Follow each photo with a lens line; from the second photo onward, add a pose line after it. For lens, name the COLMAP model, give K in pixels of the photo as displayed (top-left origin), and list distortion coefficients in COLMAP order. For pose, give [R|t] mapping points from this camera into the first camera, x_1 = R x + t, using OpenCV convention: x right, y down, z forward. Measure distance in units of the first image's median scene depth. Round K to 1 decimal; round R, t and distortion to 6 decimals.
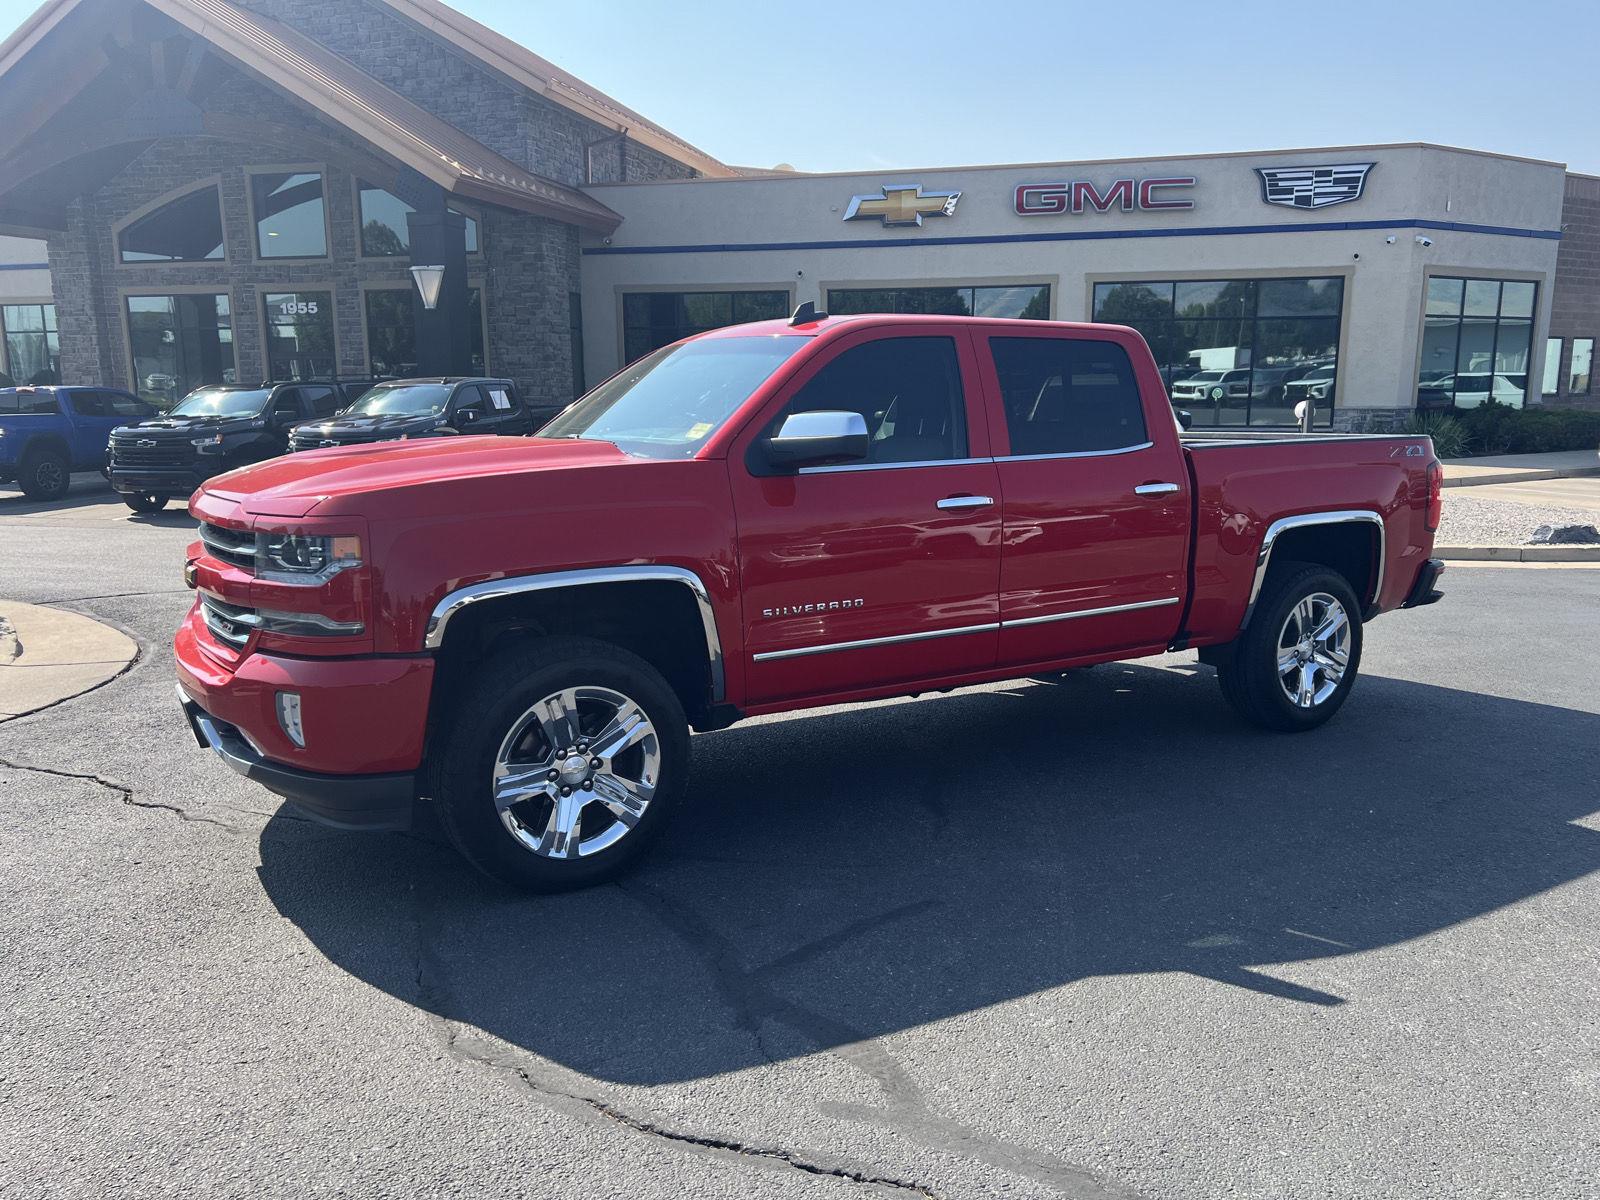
lens RADIAL K [[1203.7, 0, 799.1], [0, 1203.7, 598.6], [0, 0, 1]] dist [0.048305, -0.052731]
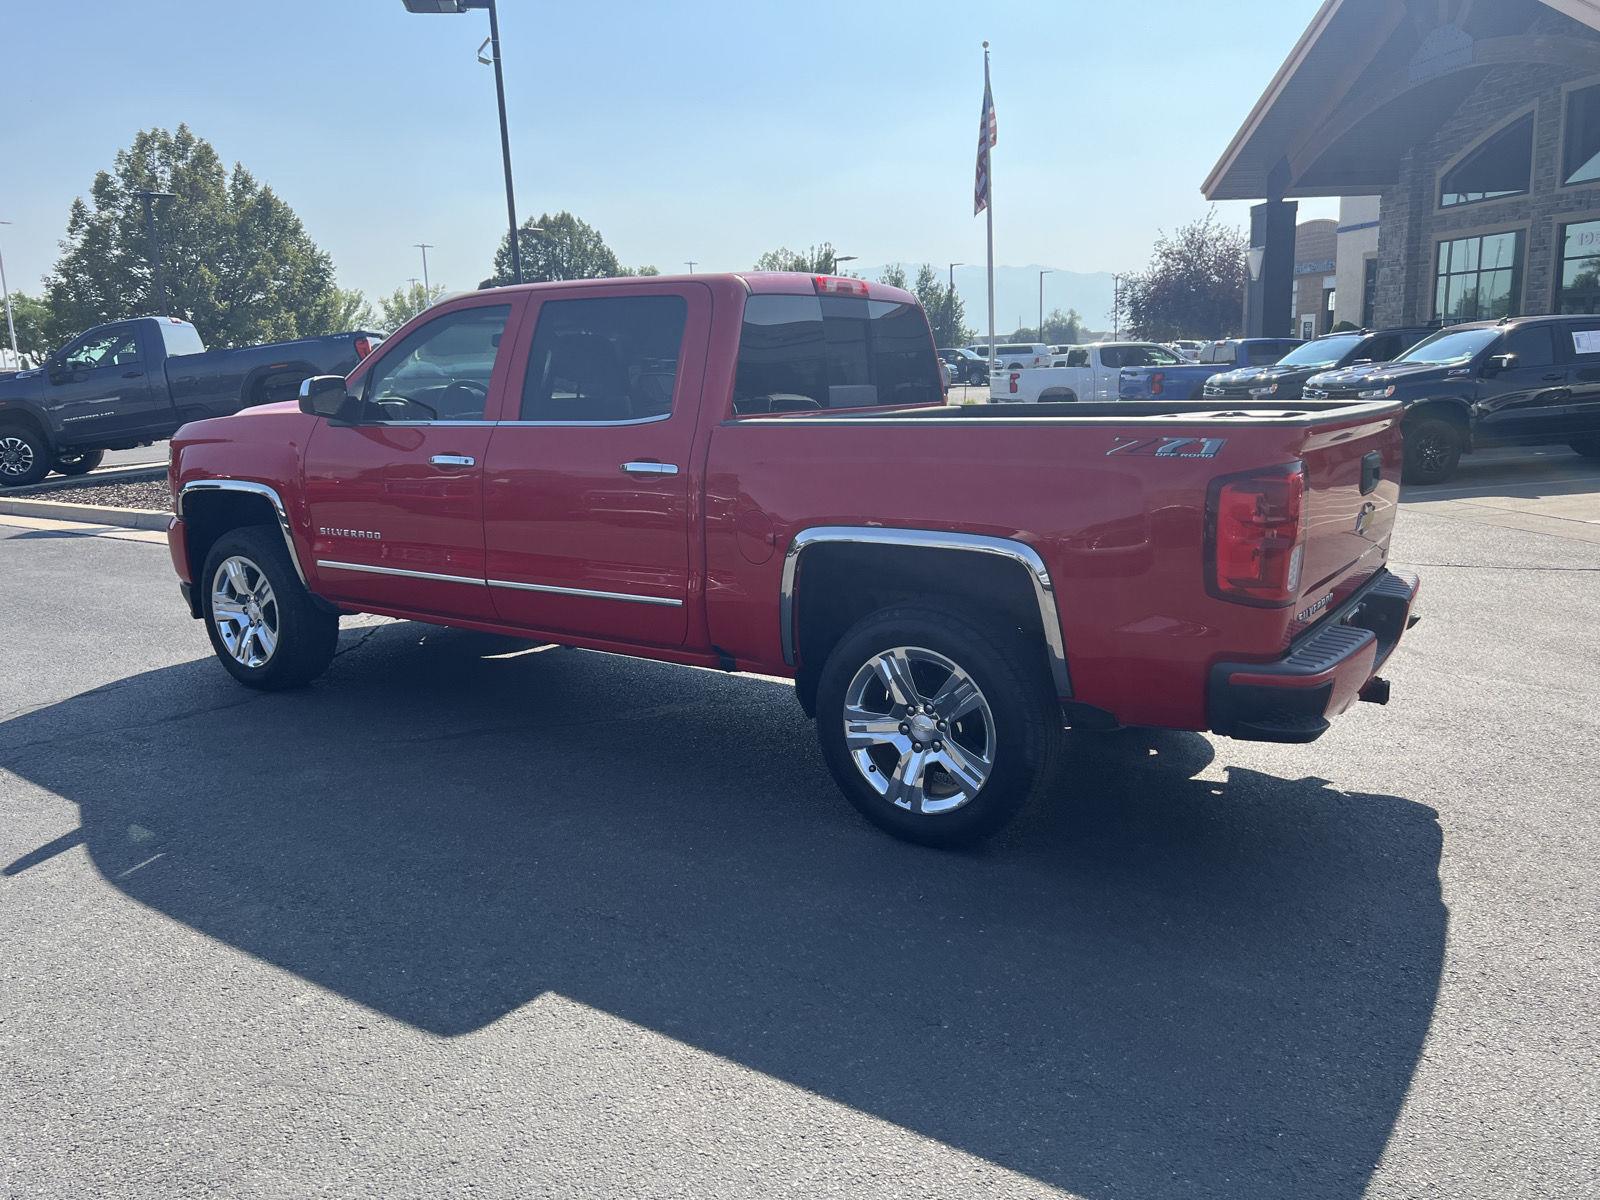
lens RADIAL K [[1203.7, 0, 797.0], [0, 1203.7, 603.6], [0, 0, 1]] dist [0.048305, -0.052731]
pose [[0.400321, 0.172801, -0.899935, 0.214072], [-0.128114, 0.982969, 0.131755, -0.023227], [0.907375, 0.062550, 0.415642, 0.140810]]
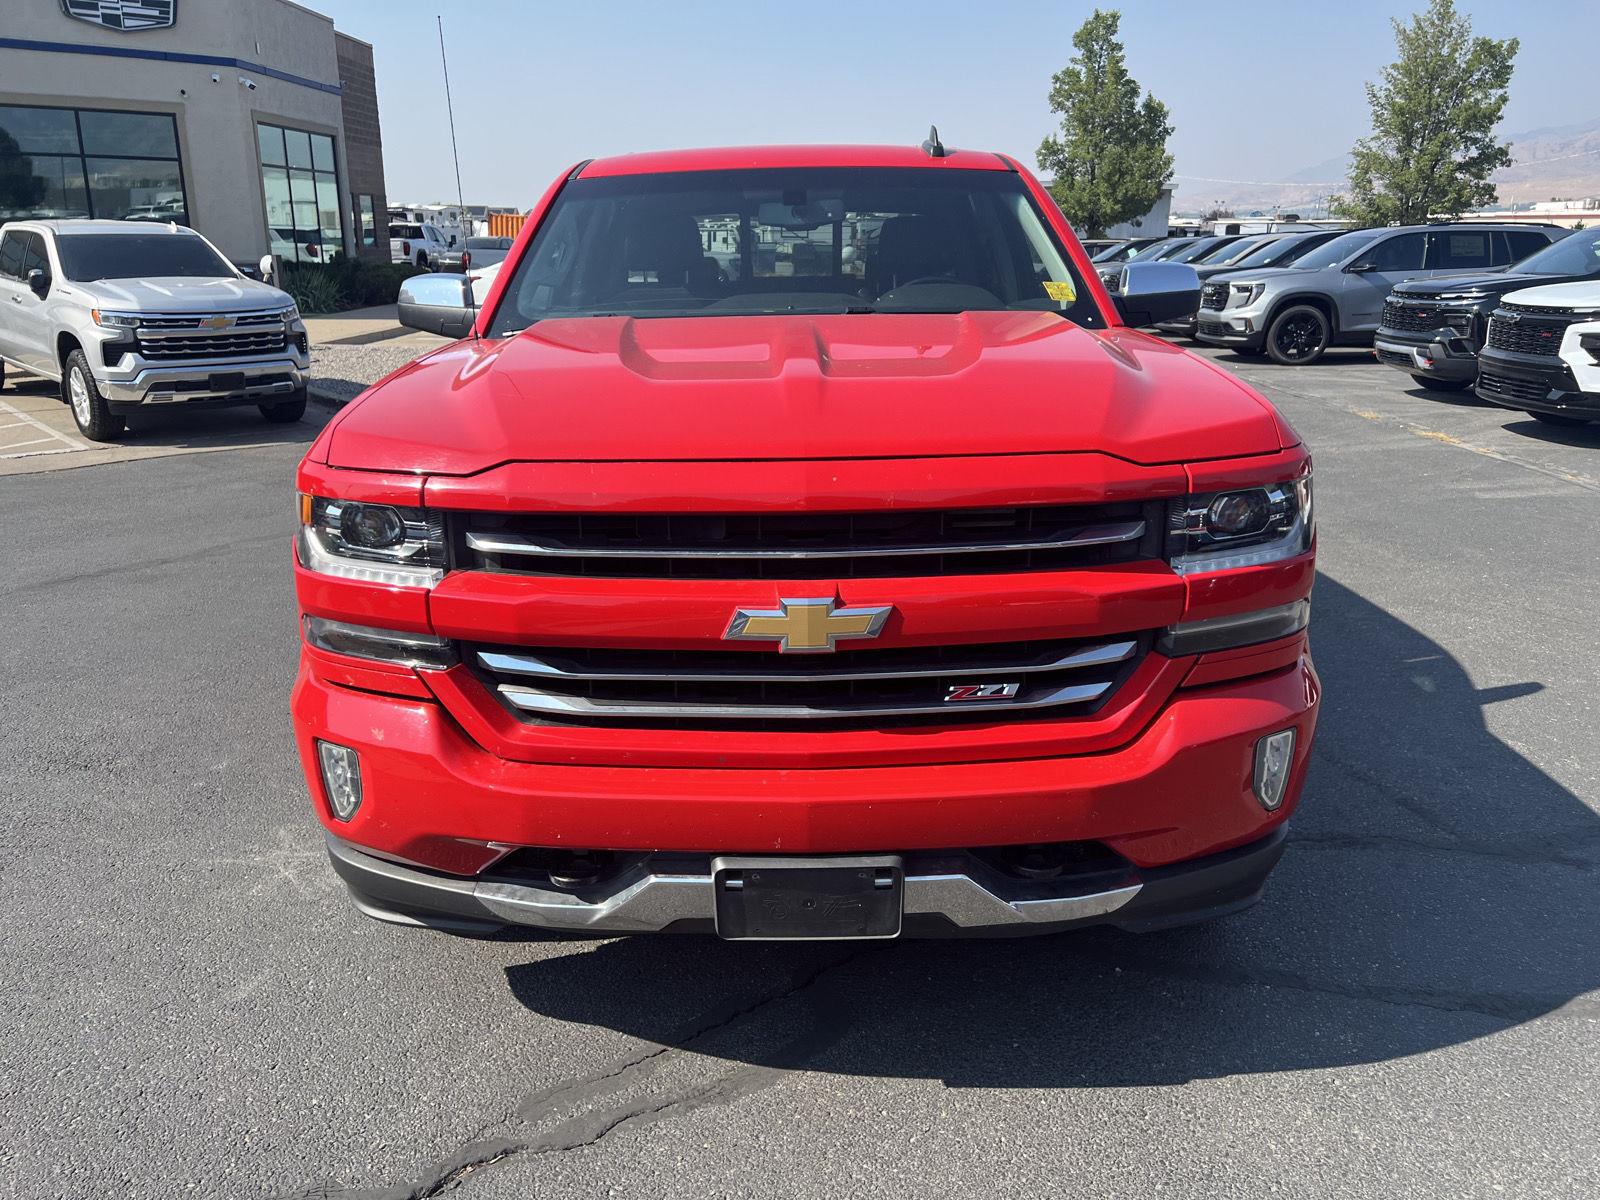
lens RADIAL K [[1203.7, 0, 796.6], [0, 1203.7, 609.3], [0, 0, 1]] dist [0.048305, -0.052731]
pose [[0.529602, -0.244400, 0.812275, -0.135119], [0.143681, 0.969603, 0.198057, -0.018752], [-0.835989, 0.011817, 0.548619, 0.111284]]
